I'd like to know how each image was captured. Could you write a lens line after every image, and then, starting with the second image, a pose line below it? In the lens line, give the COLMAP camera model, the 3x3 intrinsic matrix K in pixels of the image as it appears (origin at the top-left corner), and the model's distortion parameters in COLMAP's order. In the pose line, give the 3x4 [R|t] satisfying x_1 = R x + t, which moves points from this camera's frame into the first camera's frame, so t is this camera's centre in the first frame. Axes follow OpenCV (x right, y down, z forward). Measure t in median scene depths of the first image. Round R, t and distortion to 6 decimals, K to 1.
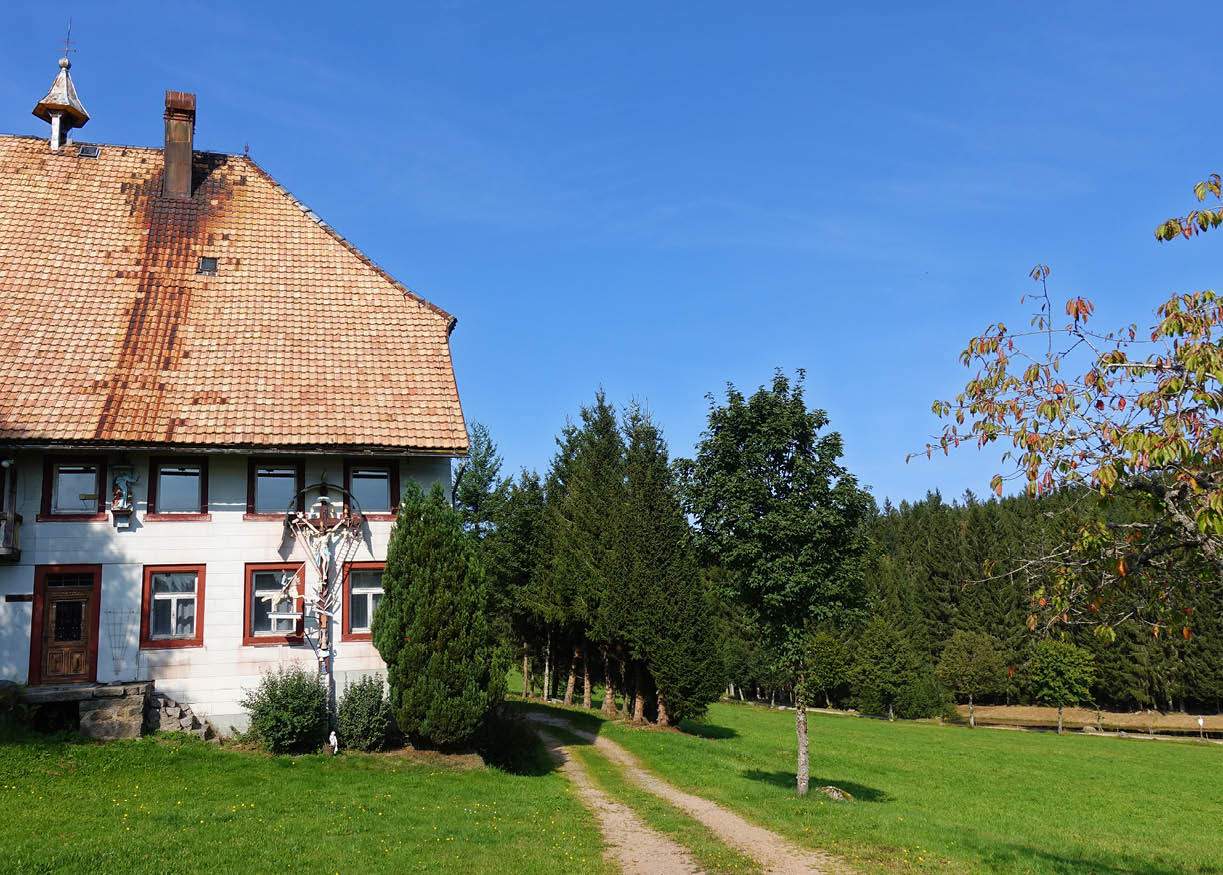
lens RADIAL K [[943.3, 0, 611.5], [0, 943.3, 437.5], [0, 0, 1]] dist [-0.006497, -0.003985]
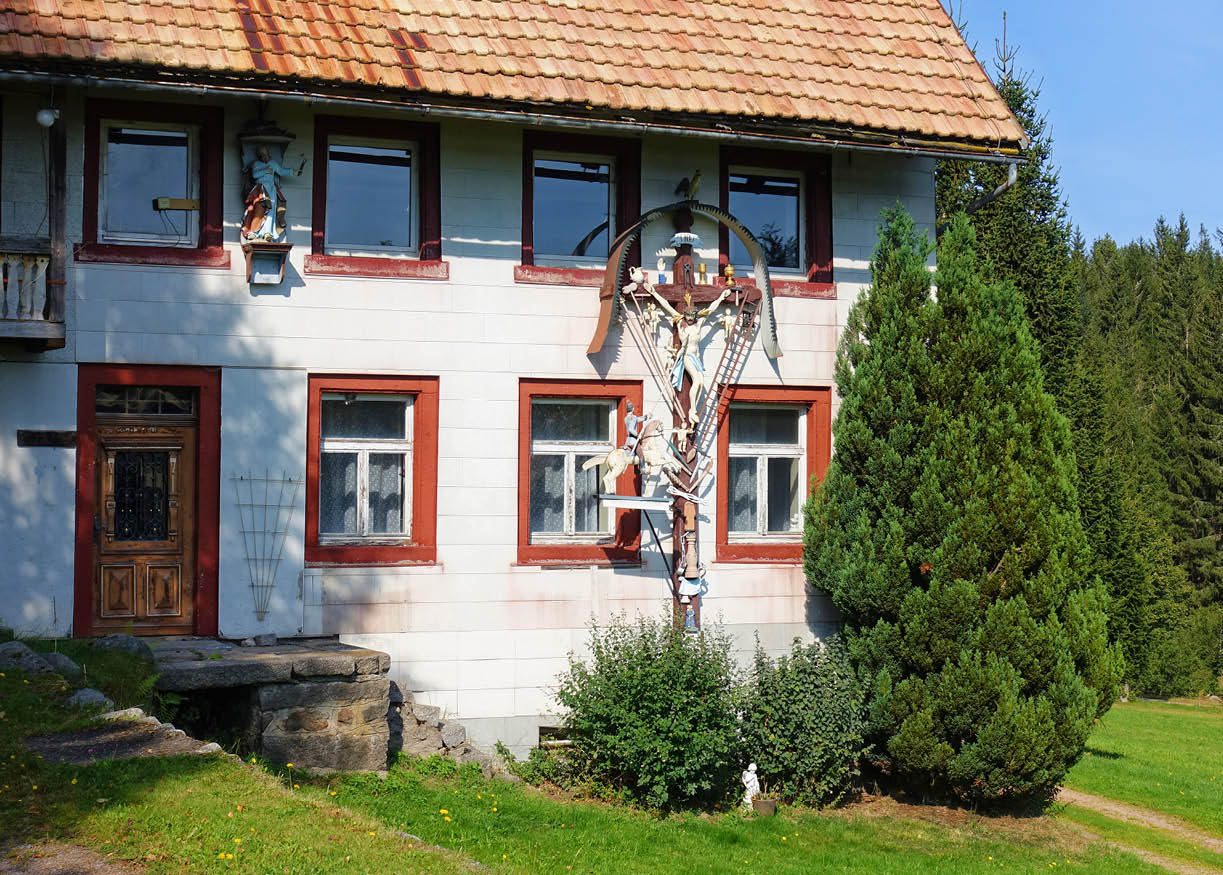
lens RADIAL K [[2064.2, 0, 611.5], [0, 2064.2, 437.5], [0, 0, 1]] dist [0.049220, -0.054533]
pose [[0.990480, 0.045434, 0.129940, -0.475768], [-0.068304, 0.981771, 0.177372, -0.011901], [-0.119512, -0.184559, 0.975528, 0.062642]]
